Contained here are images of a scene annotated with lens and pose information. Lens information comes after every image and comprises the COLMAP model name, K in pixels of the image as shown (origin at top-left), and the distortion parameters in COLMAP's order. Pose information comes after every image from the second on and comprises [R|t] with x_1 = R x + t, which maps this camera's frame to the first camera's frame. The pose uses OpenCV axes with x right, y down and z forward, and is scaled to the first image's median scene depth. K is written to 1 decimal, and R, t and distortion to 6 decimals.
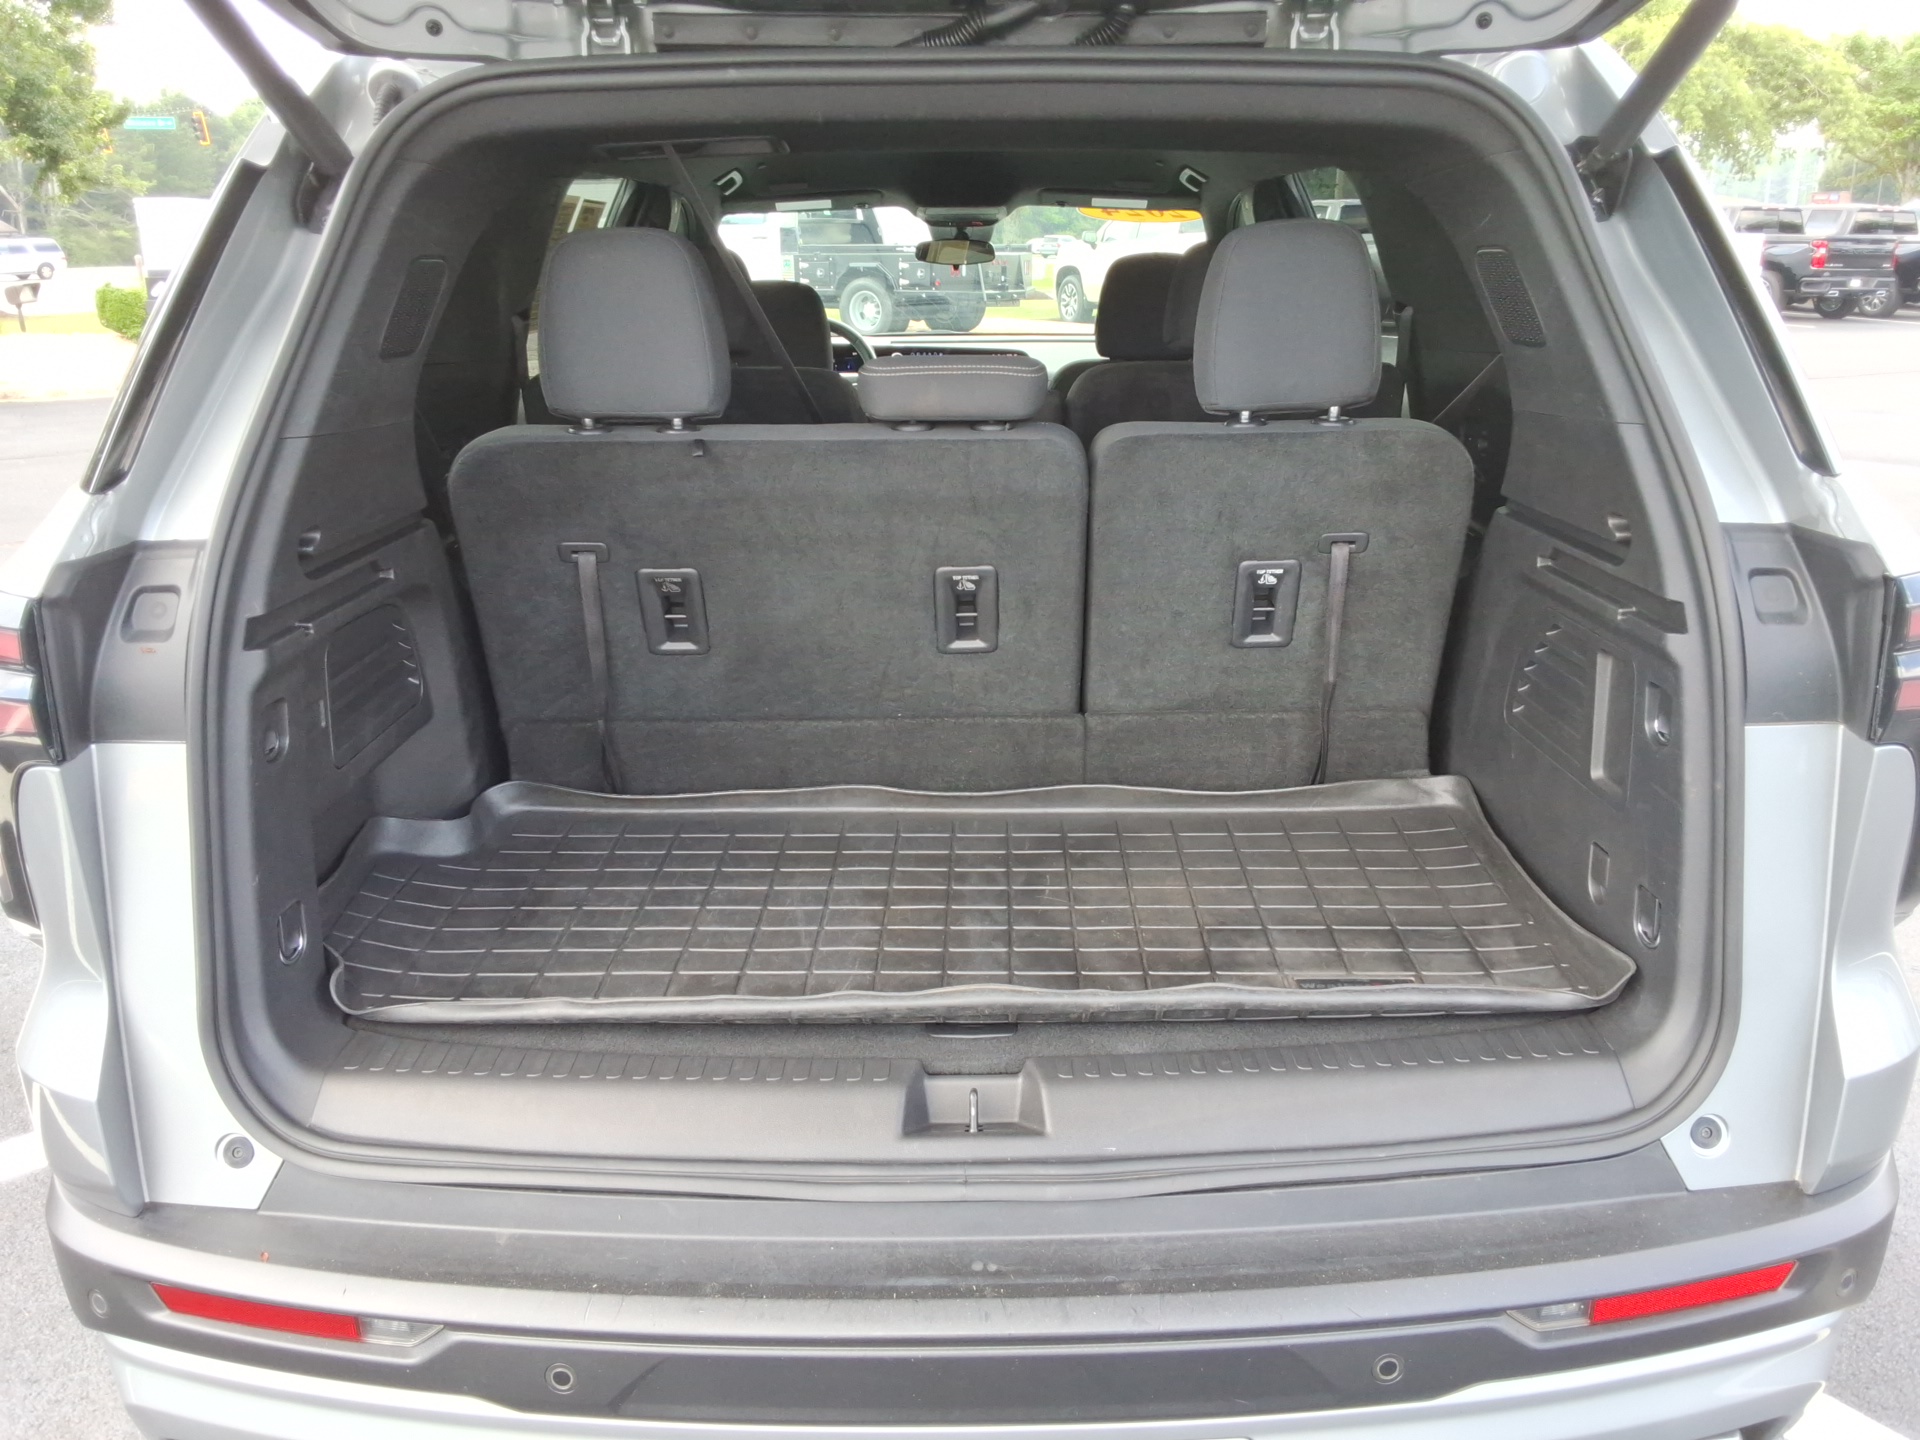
lens RADIAL K [[1555.1, 0, 972.0], [0, 1555.1, 691.0], [0, 0, 1]] dist [0.109088, -0.170539]
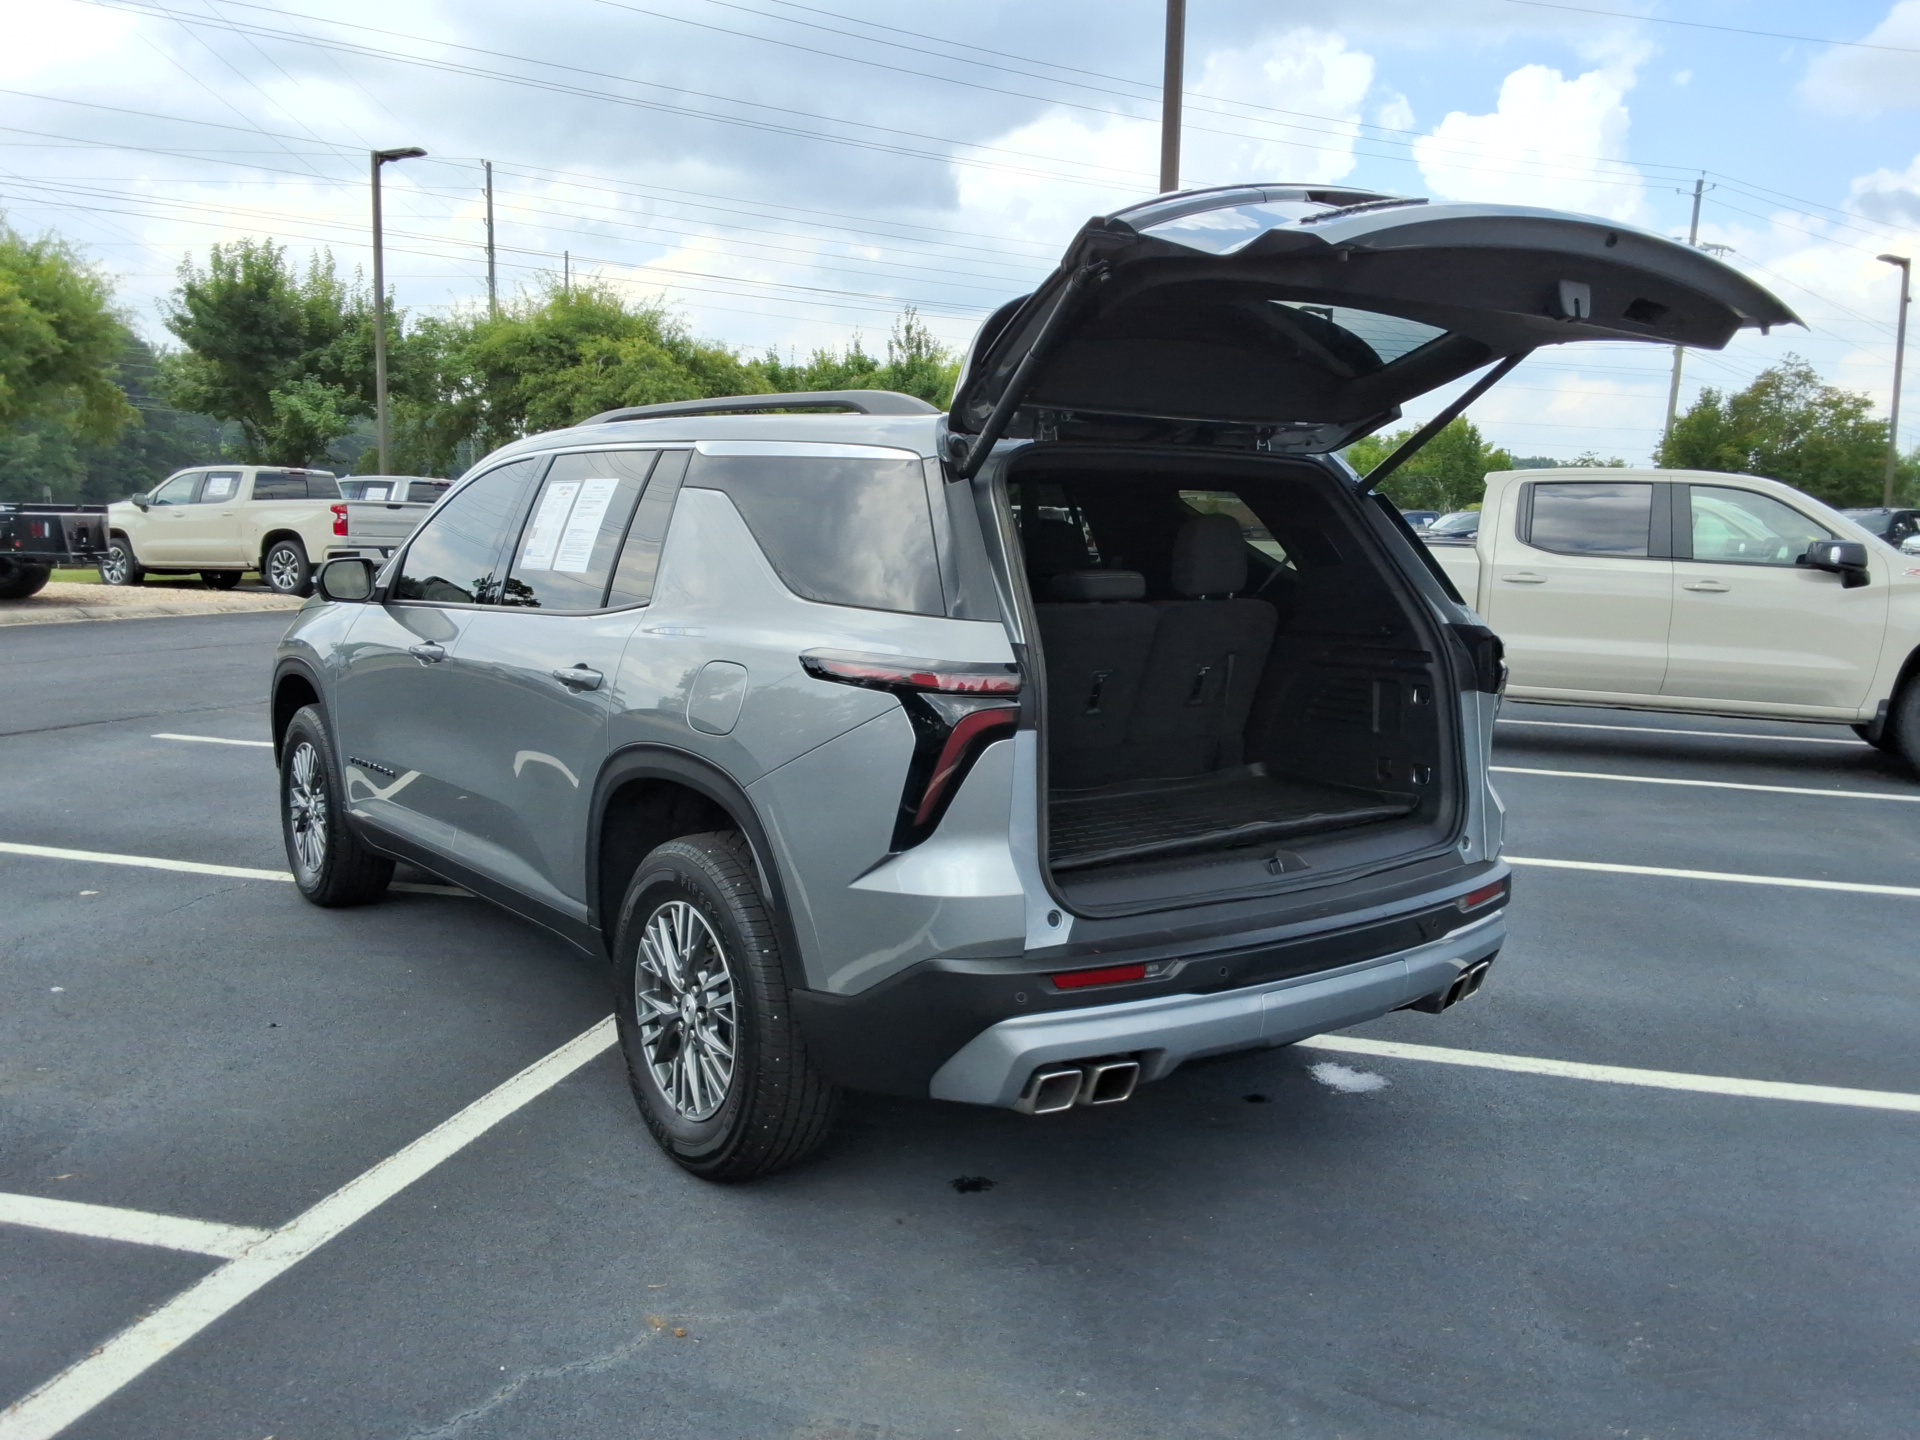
lens RADIAL K [[1555.1, 0, 981.9], [0, 1555.1, 696.9], [0, 0, 1]] dist [0.109088, -0.170539]
pose [[0.795103, -0.046197, 0.604712, -0.091422], [0.144921, 0.982682, -0.115477, 0.011219], [-0.588905, 0.179451, 0.788028, -0.034478]]
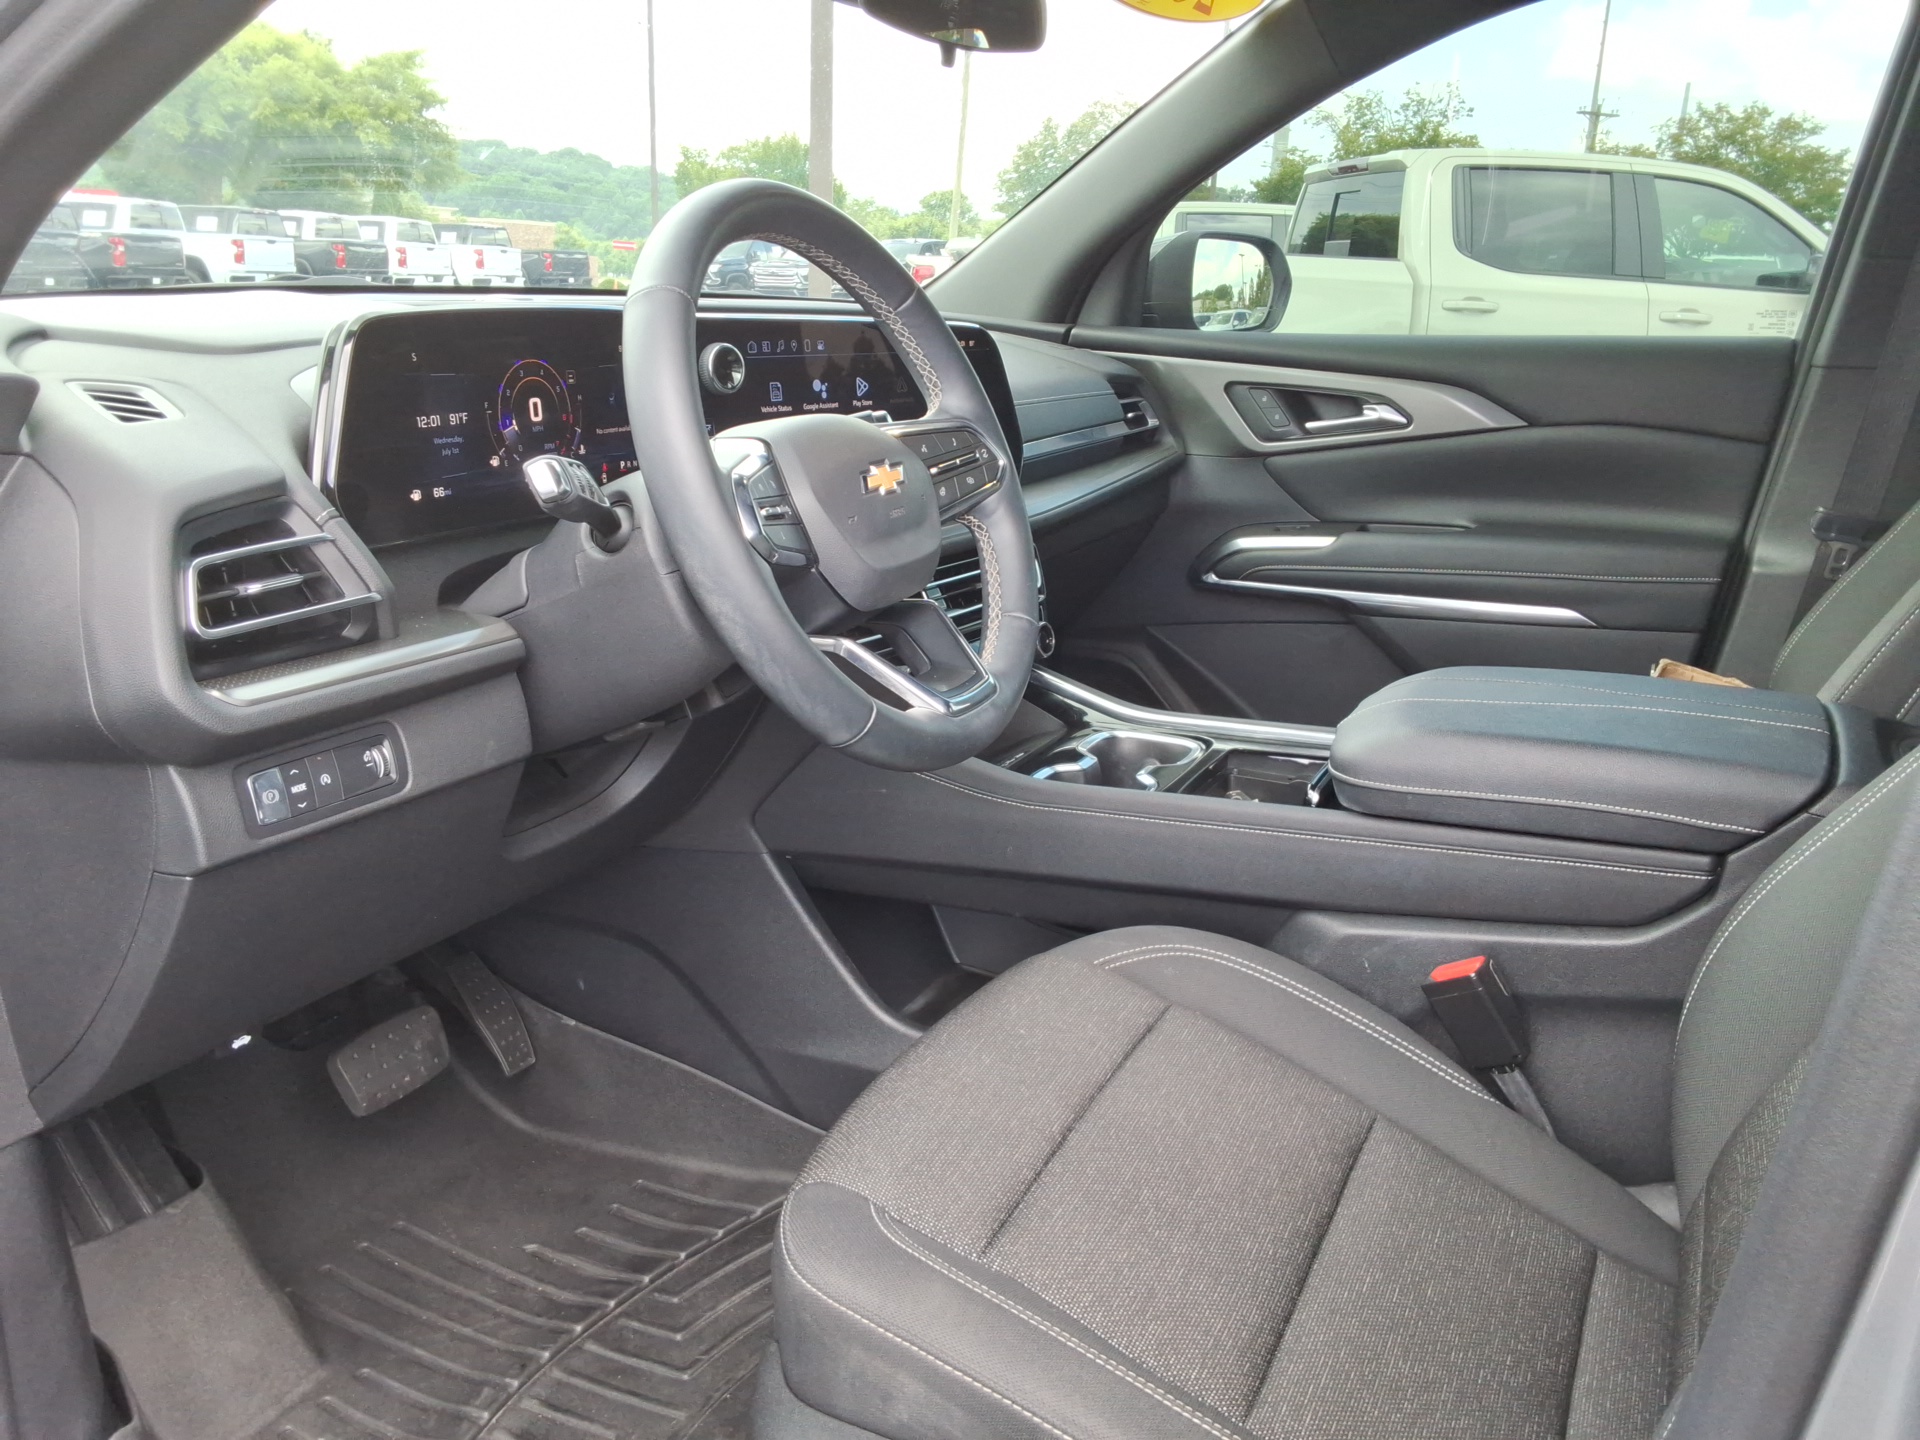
lens RADIAL K [[1555.1, 0, 964.9], [0, 1555.1, 720.5], [0, 0, 1]] dist [0.109088, -0.170539]
pose [[0.443381, -0.224979, 0.867639, -0.045810], [0.215642, 0.966330, 0.140372, -0.028223], [-0.870007, 0.124861, 0.476968, 0.131851]]
